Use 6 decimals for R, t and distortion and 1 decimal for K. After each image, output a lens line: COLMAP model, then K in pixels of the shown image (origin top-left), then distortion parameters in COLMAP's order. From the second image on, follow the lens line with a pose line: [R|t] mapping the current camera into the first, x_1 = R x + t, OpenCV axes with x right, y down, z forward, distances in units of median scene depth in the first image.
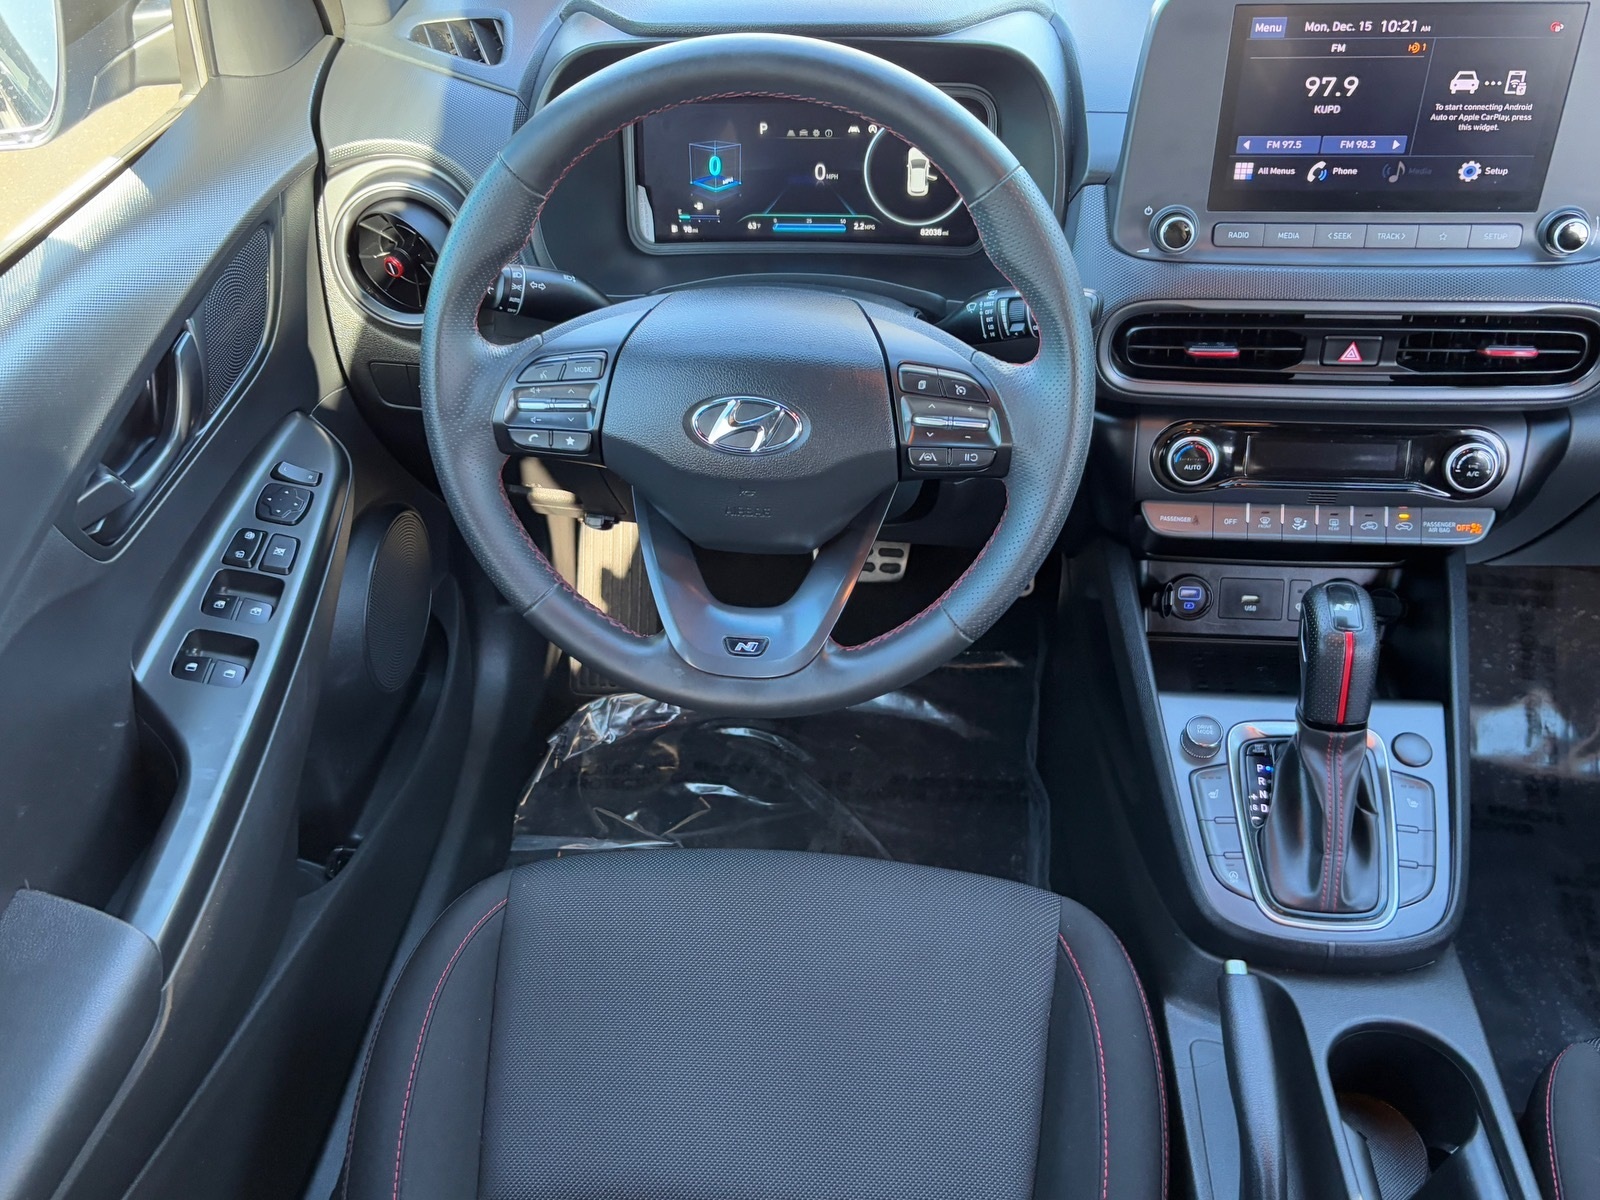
lens RADIAL K [[1452.0, 0, 790.1], [0, 1452.0, 611.2], [0, 0, 1]] dist [0.021456, 0.006518]
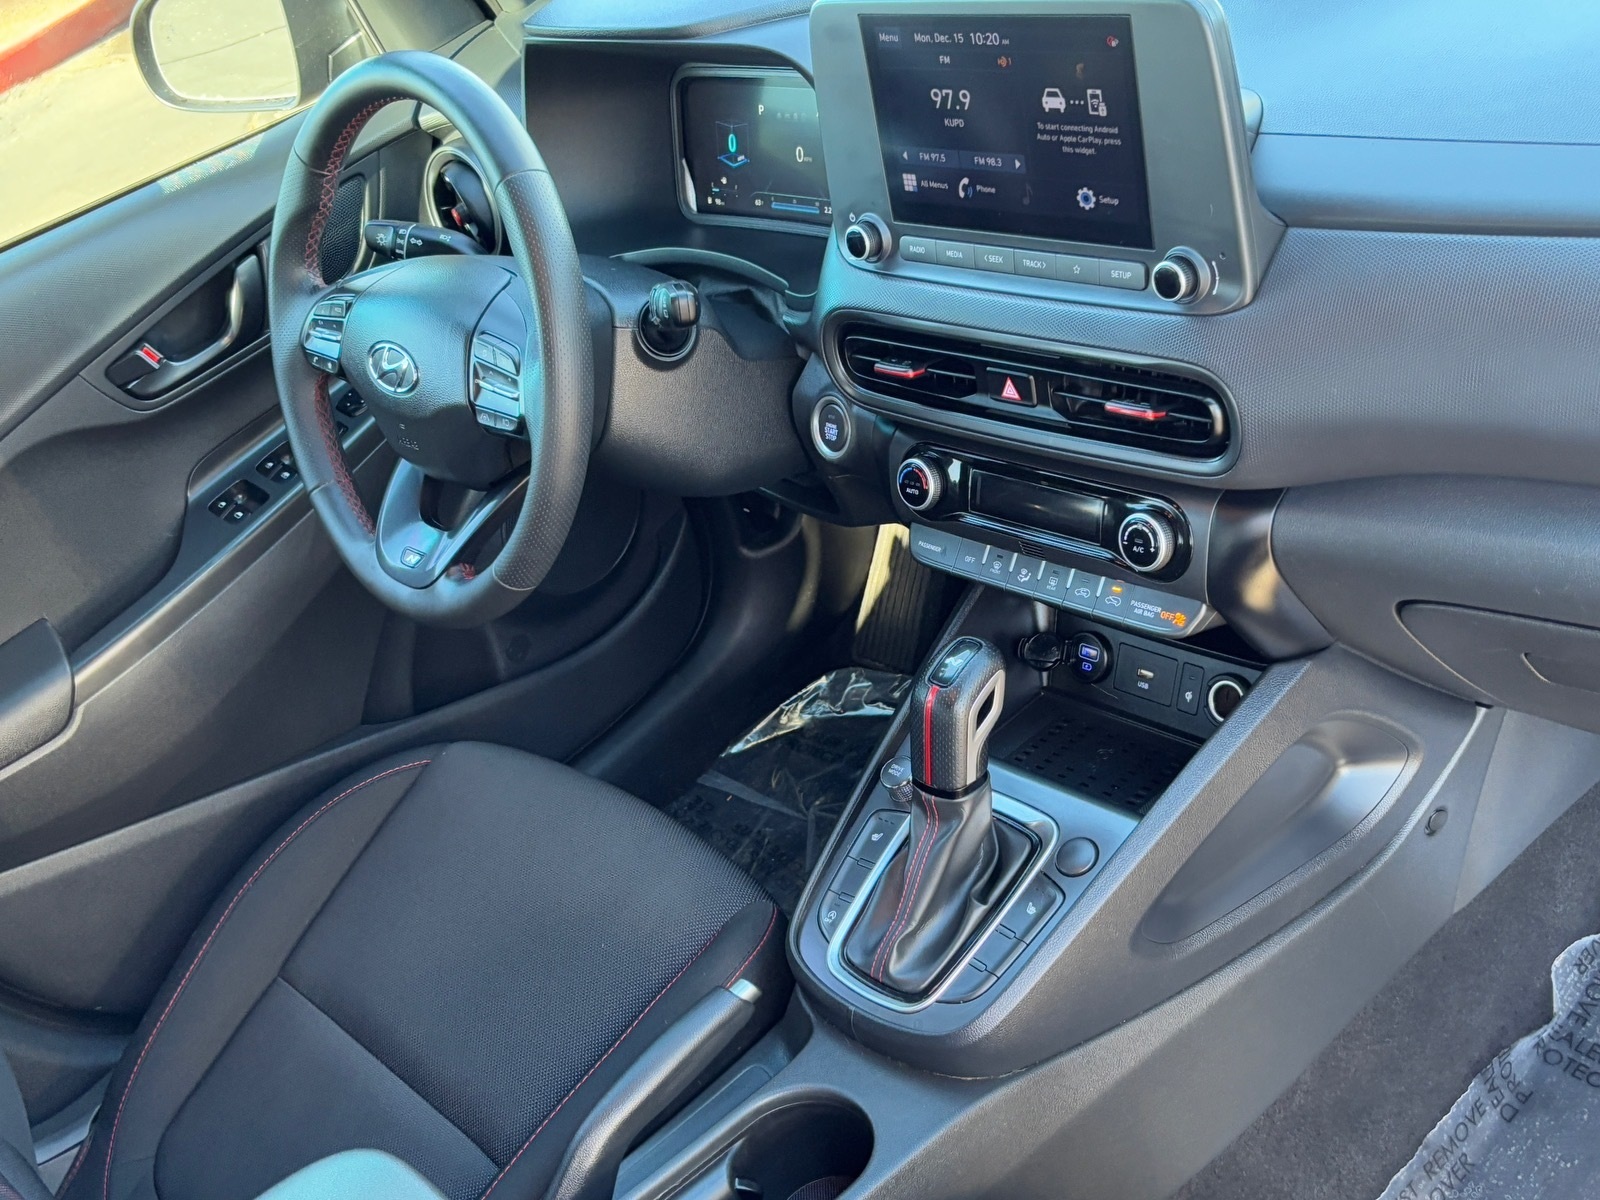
lens RADIAL K [[1817.2, 0, 802.2], [0, 1817.2, 599.0], [0, 0, 1]] dist [0.083641, 0.000000]
pose [[0.737104, 0.203724, -0.644340, 1.029480], [-0.212665, 0.974962, 0.064976, -0.094787], [0.641445, 0.089134, 0.761973, 0.069304]]
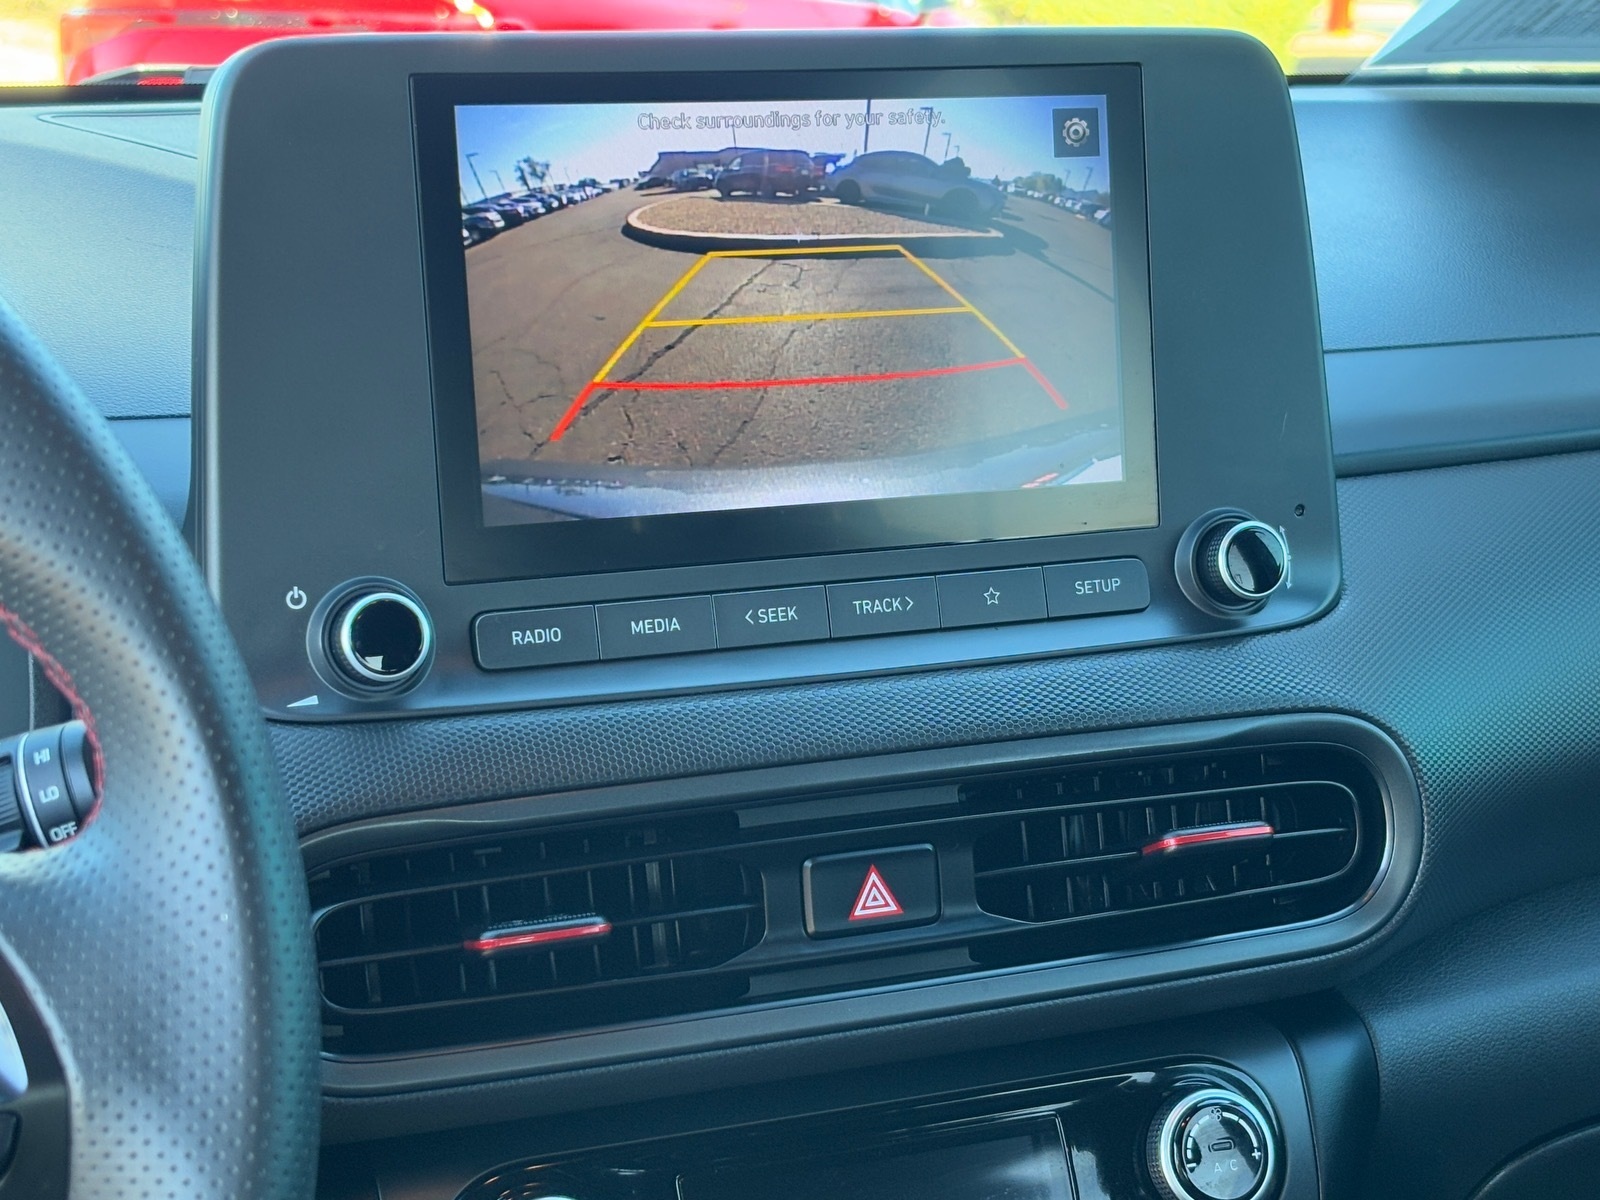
lens RADIAL K [[2839.9, 0, 804.7], [0, 2839.9, 599.7], [0, 0, 1]] dist [0.197291, 0.000000]
pose [[0.887953, -0.062462, 0.455673, 0.026322], [0.280999, 0.858007, -0.429958, 0.076303], [-0.364114, 0.509826, 0.779421, 0.368577]]
